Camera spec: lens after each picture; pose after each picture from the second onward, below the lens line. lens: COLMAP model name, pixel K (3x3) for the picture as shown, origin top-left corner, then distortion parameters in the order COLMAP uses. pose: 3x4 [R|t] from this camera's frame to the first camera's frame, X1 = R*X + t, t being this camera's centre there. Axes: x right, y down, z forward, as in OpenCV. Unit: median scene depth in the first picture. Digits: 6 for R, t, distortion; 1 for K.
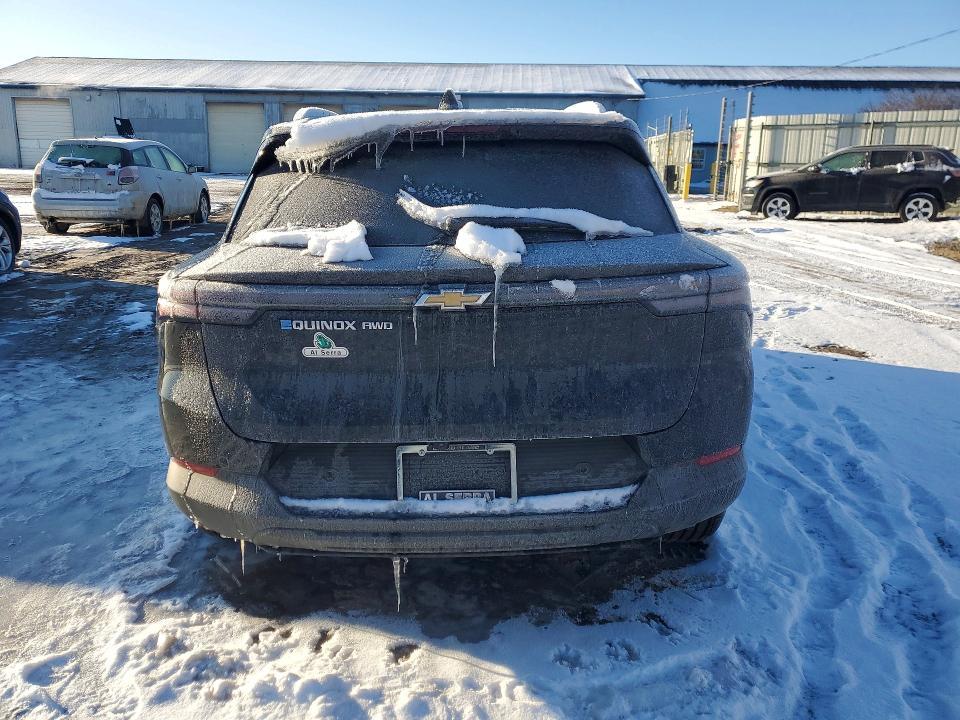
lens RADIAL K [[740.2, 0, 475.4], [0, 740.2, 362.4], [0, 0, 1]] dist [0.006802, 0.012832]
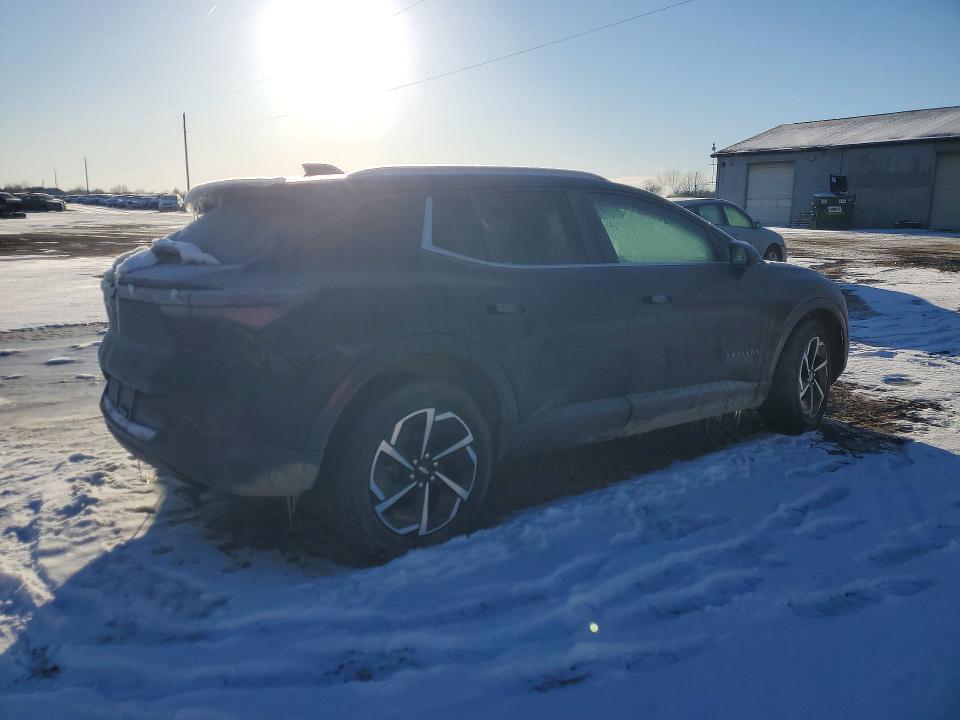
lens RADIAL K [[740.2, 0, 475.4], [0, 740.2, 362.4], [0, 0, 1]] dist [0.006802, 0.012832]
pose [[0.590736, 0.150573, -0.792691, 0.200484], [-0.206970, 0.977840, 0.031502, -0.016503], [0.779868, 0.145454, 0.608809, 0.067945]]
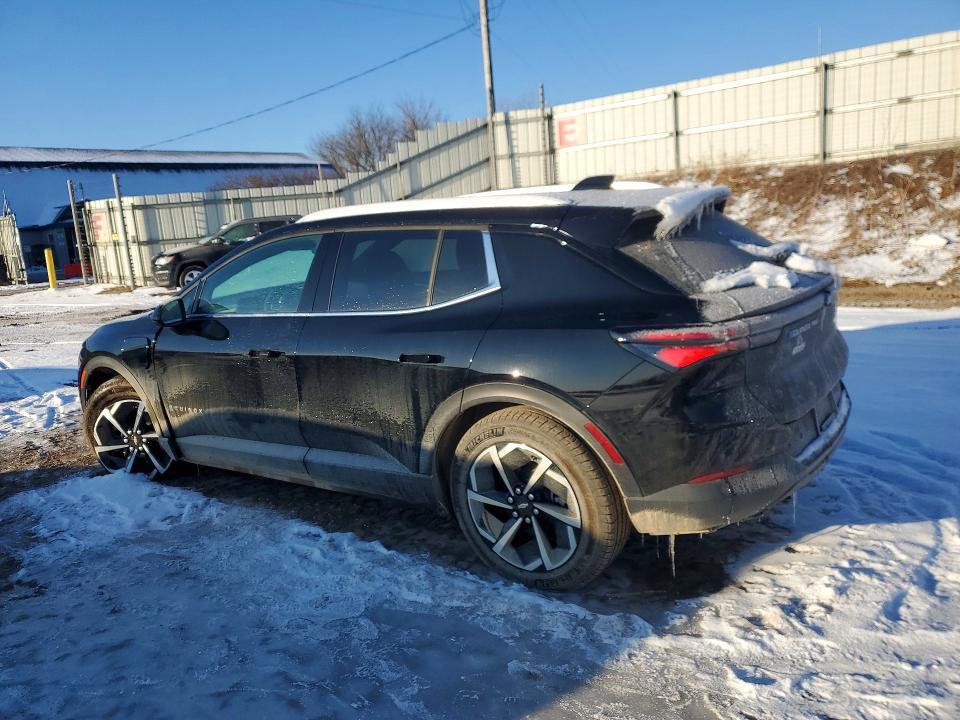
lens RADIAL K [[740.2, 0, 475.4], [0, 740.2, 362.4], [0, 0, 1]] dist [0.006802, 0.012832]
pose [[0.594933, -0.214251, 0.774694, -0.194916], [0.289226, 0.956323, 0.042369, -0.026396], [-0.749935, 0.198855, 0.630915, 0.061787]]
